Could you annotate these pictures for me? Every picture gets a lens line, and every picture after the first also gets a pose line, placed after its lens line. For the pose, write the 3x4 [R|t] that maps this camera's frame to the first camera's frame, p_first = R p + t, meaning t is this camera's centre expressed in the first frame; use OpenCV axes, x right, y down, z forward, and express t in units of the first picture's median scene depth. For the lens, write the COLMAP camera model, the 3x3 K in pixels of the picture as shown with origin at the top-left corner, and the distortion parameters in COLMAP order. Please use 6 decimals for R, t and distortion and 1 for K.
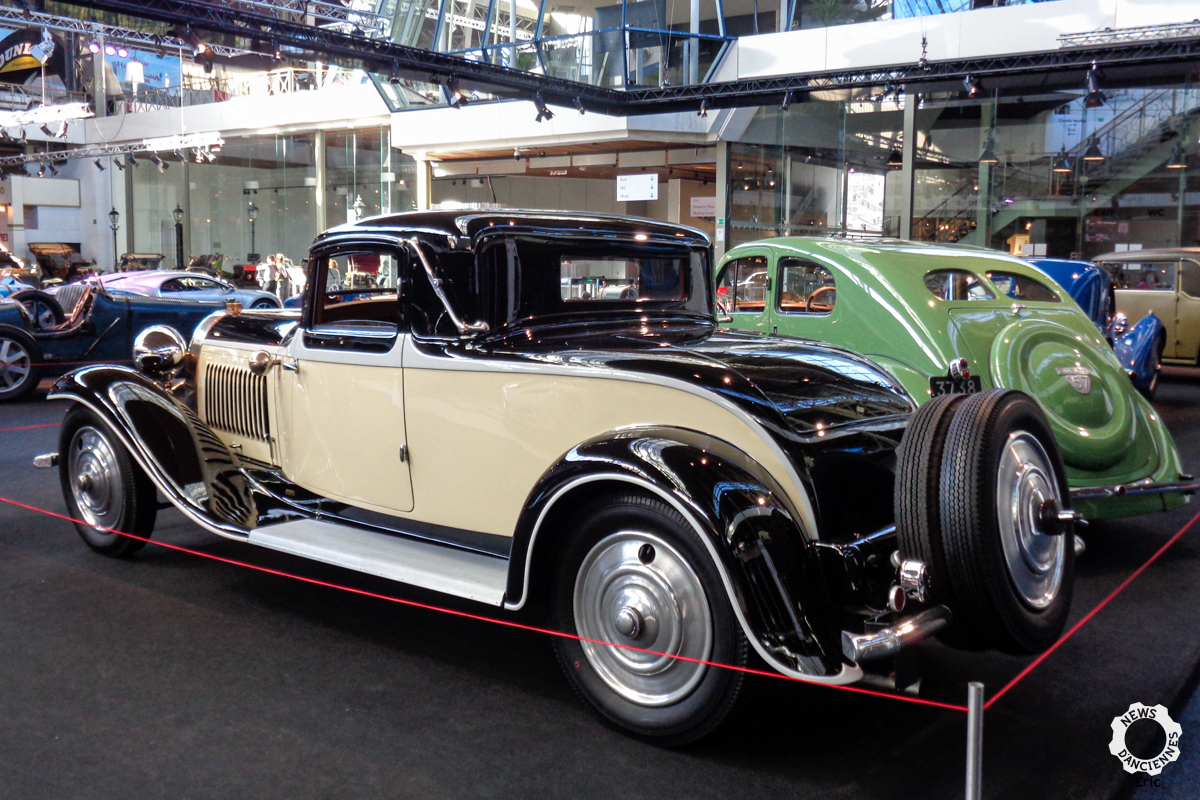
lens RADIAL K [[1138.3, 0, 600.0], [0, 1138.3, 396.6], [0, 0, 1]] dist [-0.018377, 0.000000]
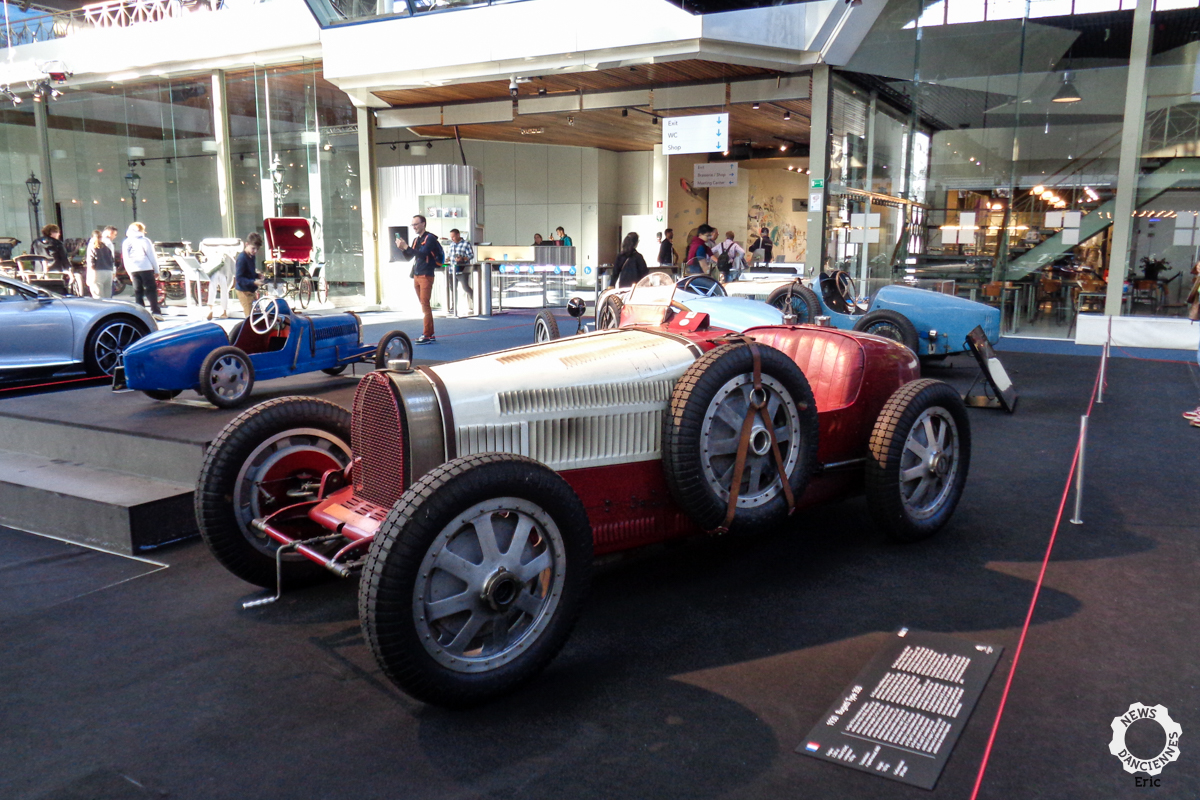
lens RADIAL K [[956.4, 0, 620.8], [0, 956.4, 436.9], [0, 0, 1]] dist [-0.021140, 0.009961]
pose [[0.989742, -0.033974, 0.138770, -0.075482], [0.022832, 0.996444, 0.081111, -0.035701], [-0.141032, -0.077110, 0.986997, 0.312929]]
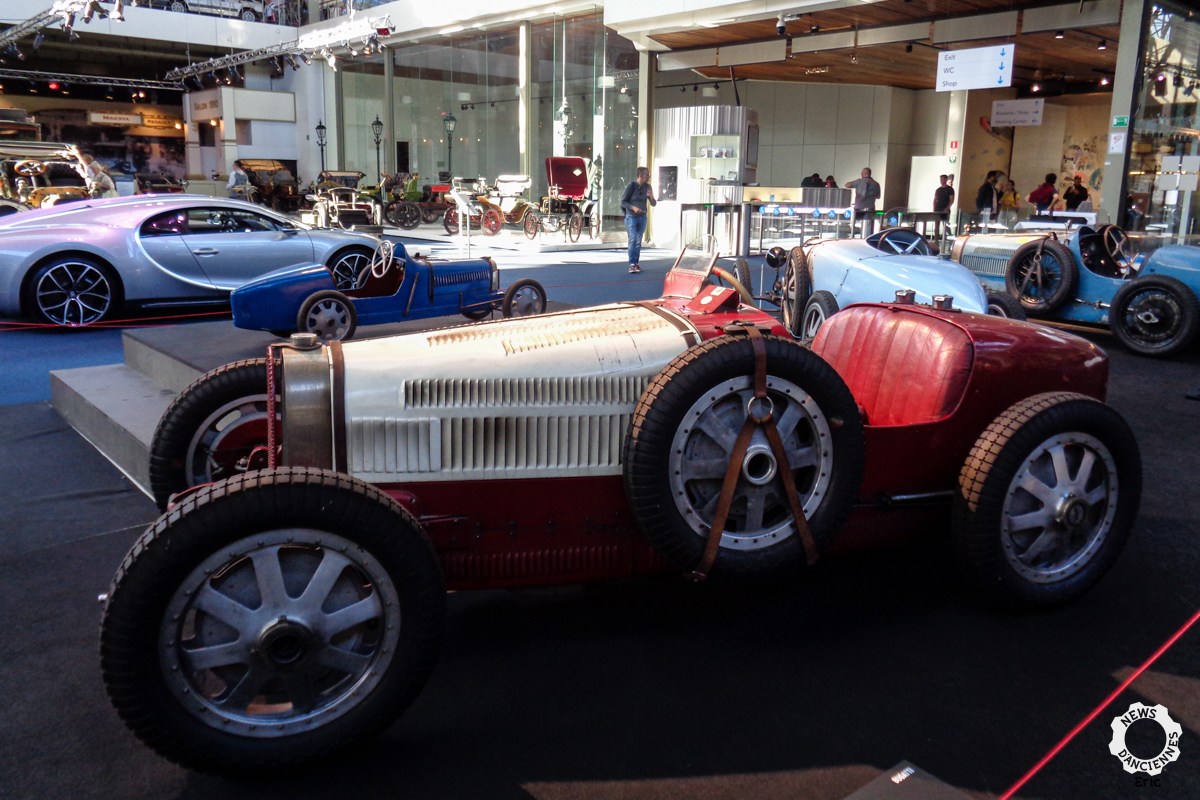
lens RADIAL K [[917.8, 0, 606.6], [0, 917.8, 362.1], [0, 0, 1]] dist [-0.002003, 0.011635]
pose [[0.979836, 0.046611, -0.194289, -0.046371], [-0.032025, 0.996474, 0.077556, -0.040127], [0.197219, -0.069770, 0.977874, 0.335760]]
